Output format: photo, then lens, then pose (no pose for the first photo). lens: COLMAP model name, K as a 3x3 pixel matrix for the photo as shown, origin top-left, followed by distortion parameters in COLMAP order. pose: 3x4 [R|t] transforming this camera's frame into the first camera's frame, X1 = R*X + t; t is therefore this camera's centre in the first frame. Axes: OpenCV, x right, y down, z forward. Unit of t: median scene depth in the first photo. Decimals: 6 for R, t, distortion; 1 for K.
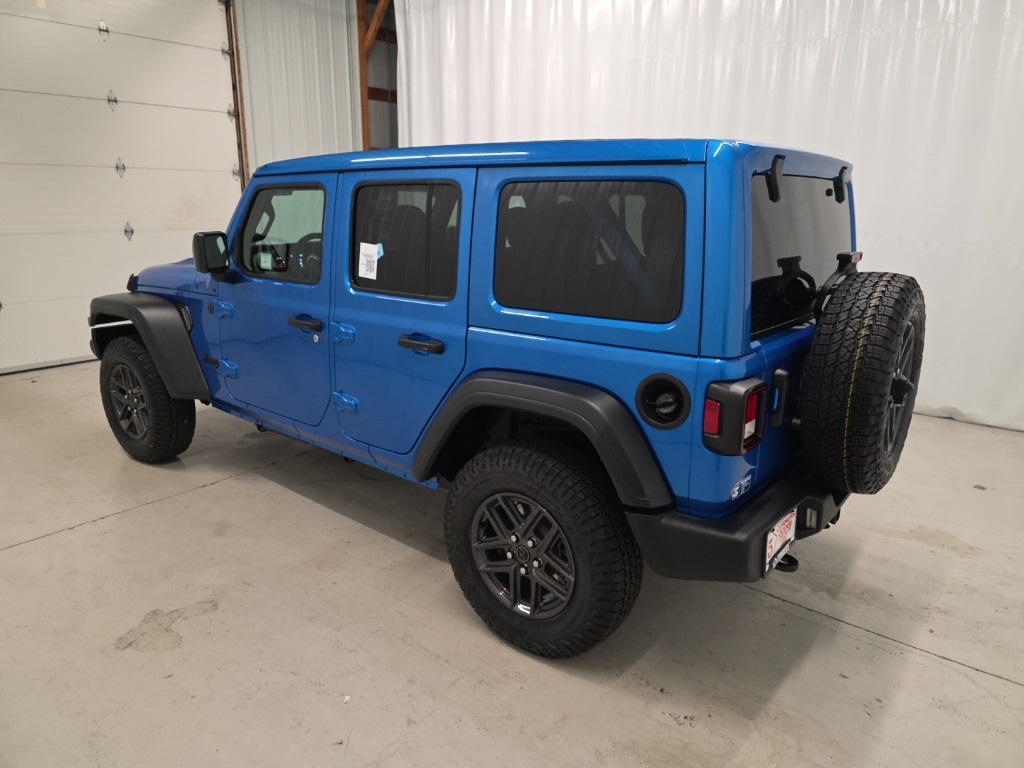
lens RADIAL K [[693.0, 0, 529.8], [0, 693.0, 387.2], [0, 0, 1]] dist [0.045621, -0.040755]
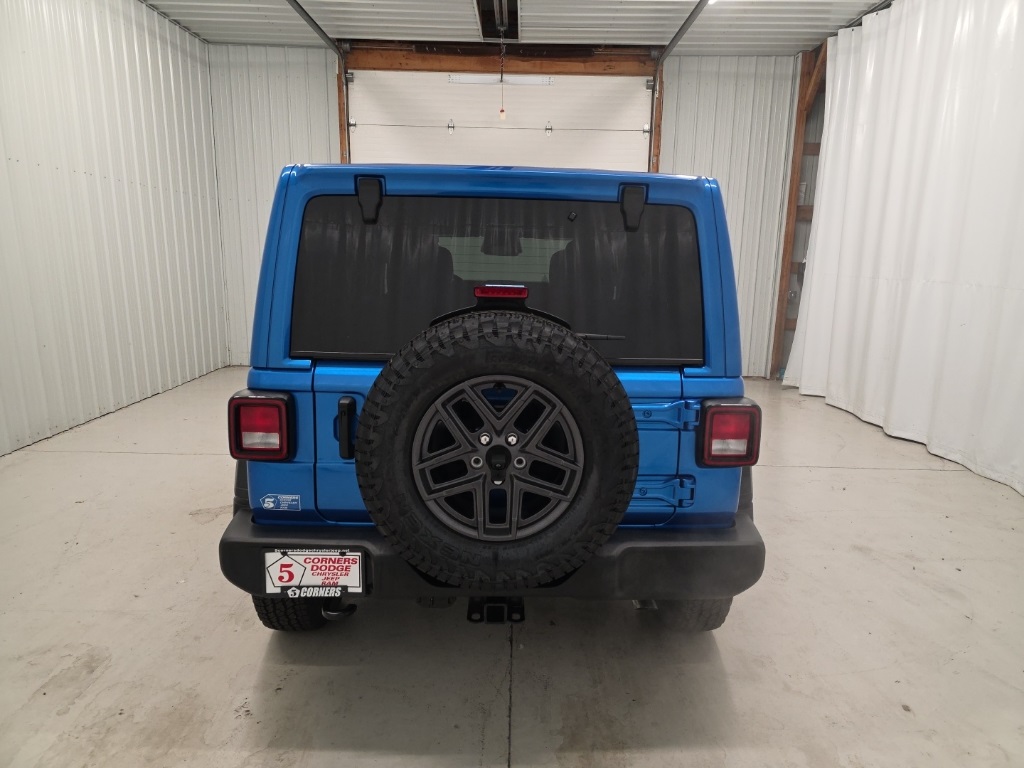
lens RADIAL K [[693.0, 0, 529.8], [0, 693.0, 387.2], [0, 0, 1]] dist [0.045621, -0.040755]
pose [[0.625232, 0.145255, -0.766803, 0.926985], [-0.214208, 0.976733, 0.010362, -0.080545], [0.750467, 0.157776, 0.641799, 0.425897]]
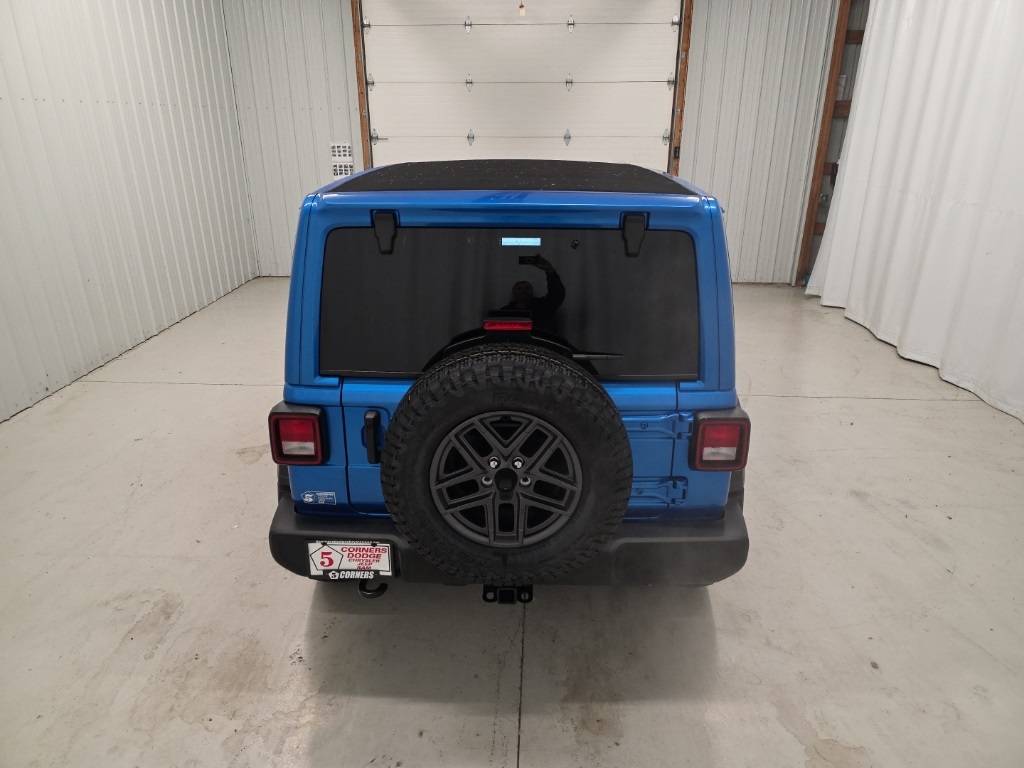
lens RADIAL K [[694.0, 0, 518.0], [0, 694.0, 374.2], [0, 0, 1]] dist [0.046967, -0.043169]
pose [[0.583541, 0.269321, -0.766124, 0.959373], [-0.205297, 0.961686, 0.181698, -0.242485], [0.785706, 0.051255, 0.616473, 0.383715]]
